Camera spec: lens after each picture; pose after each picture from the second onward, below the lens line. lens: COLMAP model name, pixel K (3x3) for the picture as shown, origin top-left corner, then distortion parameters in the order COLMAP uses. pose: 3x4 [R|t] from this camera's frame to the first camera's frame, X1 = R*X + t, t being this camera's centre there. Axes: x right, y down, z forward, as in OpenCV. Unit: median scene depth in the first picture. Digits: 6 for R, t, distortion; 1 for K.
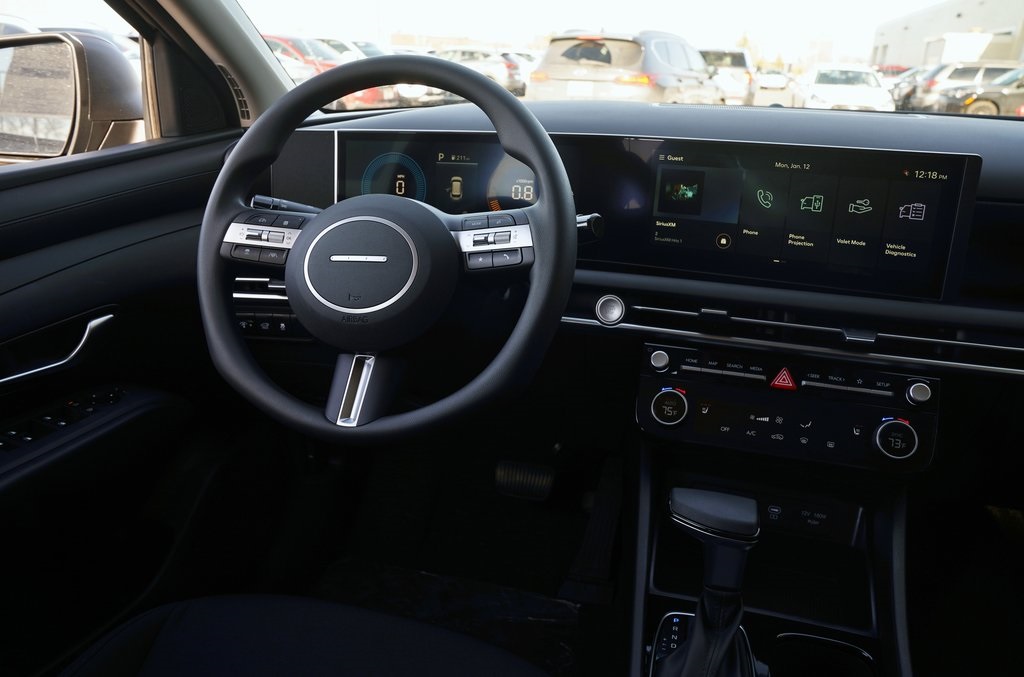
lens RADIAL K [[708.2, 0, 512.0], [0, 708.2, 338.5], [0, 0, 1]] dist [-0.130407, 0.095835]
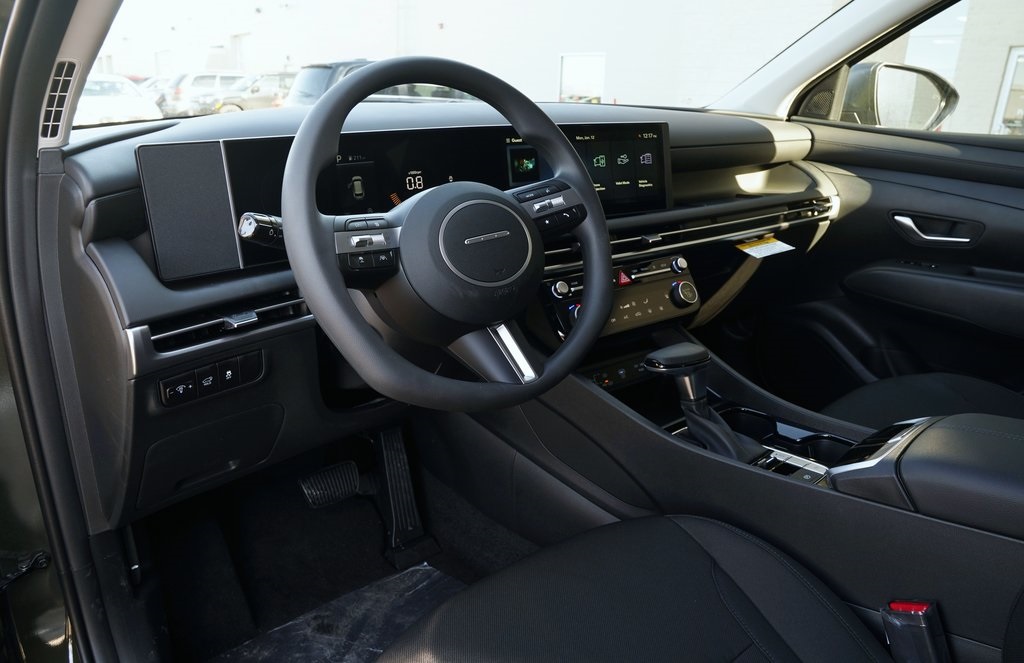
lens RADIAL K [[727.7, 0, 512.0], [0, 727.7, 331.5], [0, 0, 1]] dist [-0.119612, 0.092632]
pose [[0.566482, -0.266787, 0.779694, -0.990426], [0.291548, 0.949837, 0.113183, -0.078552], [-0.770778, 0.163202, 0.615847, 0.246599]]
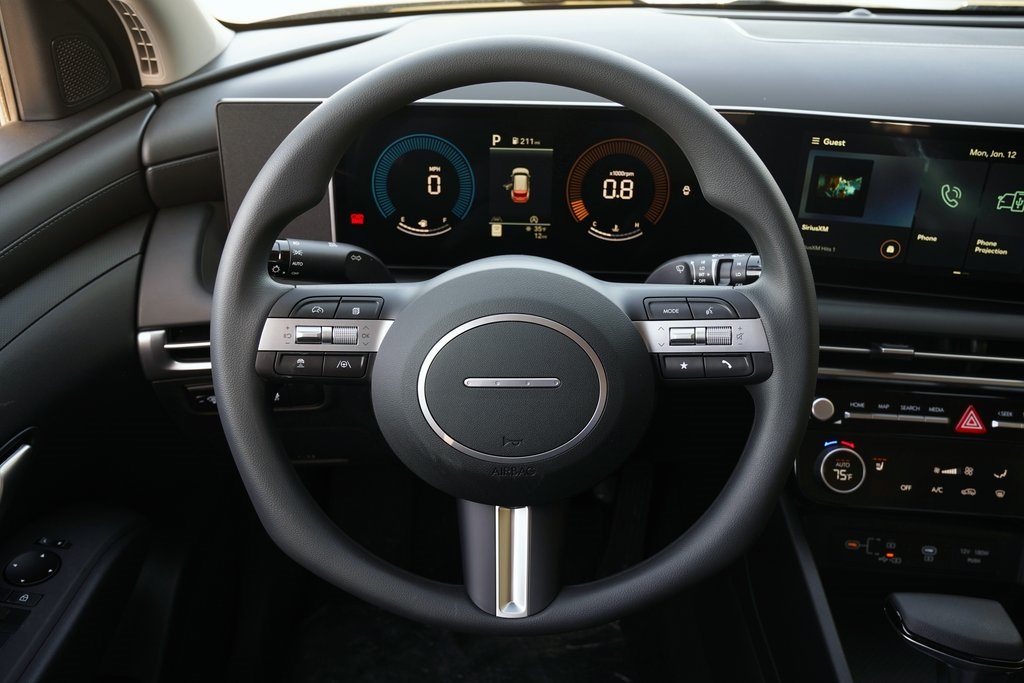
lens RADIAL K [[819.8, 0, 512.0], [0, 819.8, 341.5], [0, 0, 1]] dist [-0.078412, 0.097603]
pose [[0.969378, -0.118282, 0.215210, -0.334859], [0.073420, 0.975869, 0.205642, -0.271940], [-0.234340, -0.183544, 0.954671, 0.229233]]
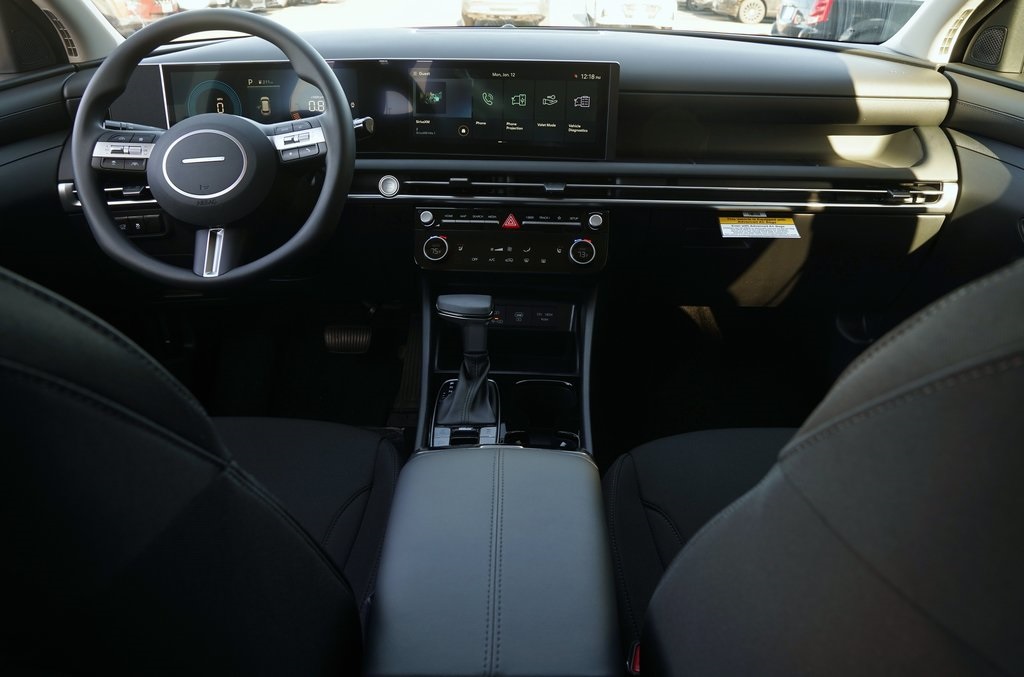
lens RADIAL K [[708.2, 0, 512.0], [0, 708.2, 338.5], [0, 0, 1]] dist [-0.130407, 0.095835]
pose [[0.964886, -0.125596, 0.230695, 0.016091], [0.096345, 0.986288, 0.133994, 0.102941], [-0.244361, -0.107062, 0.963756, -0.475744]]
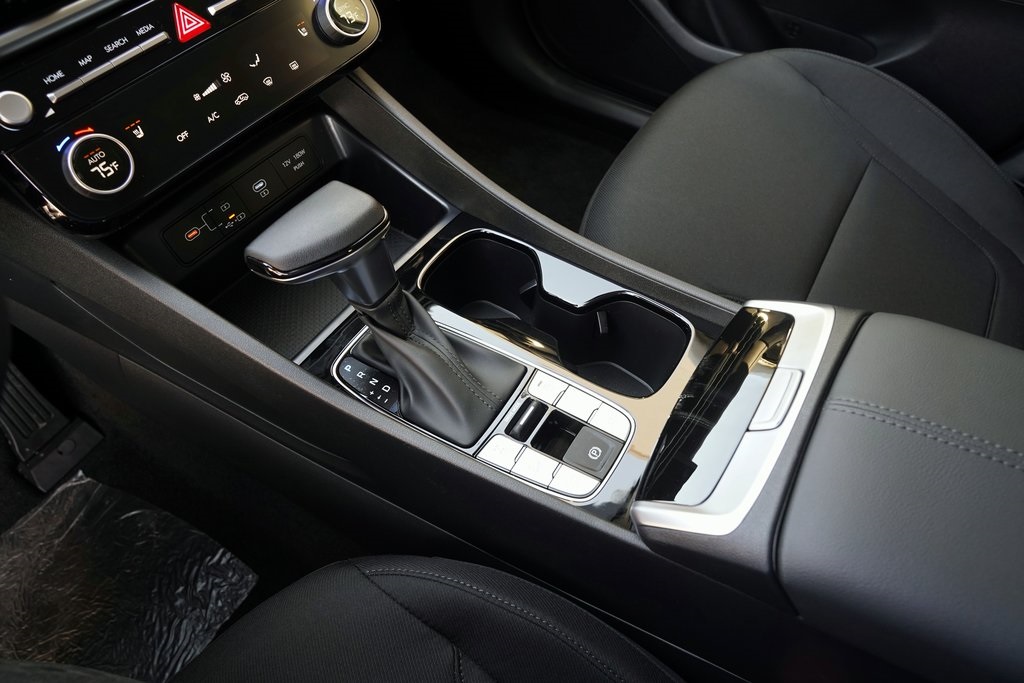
lens RADIAL K [[713.8, 0, 512.0], [0, 713.8, 341.5], [0, 0, 1]] dist [-0.135468, 0.096702]
pose [[0.292346, -0.770799, 0.566041, -0.125244], [0.340387, 0.637007, 0.691635, -0.093657], [-0.893684, -0.009524, 0.448596, 0.427966]]
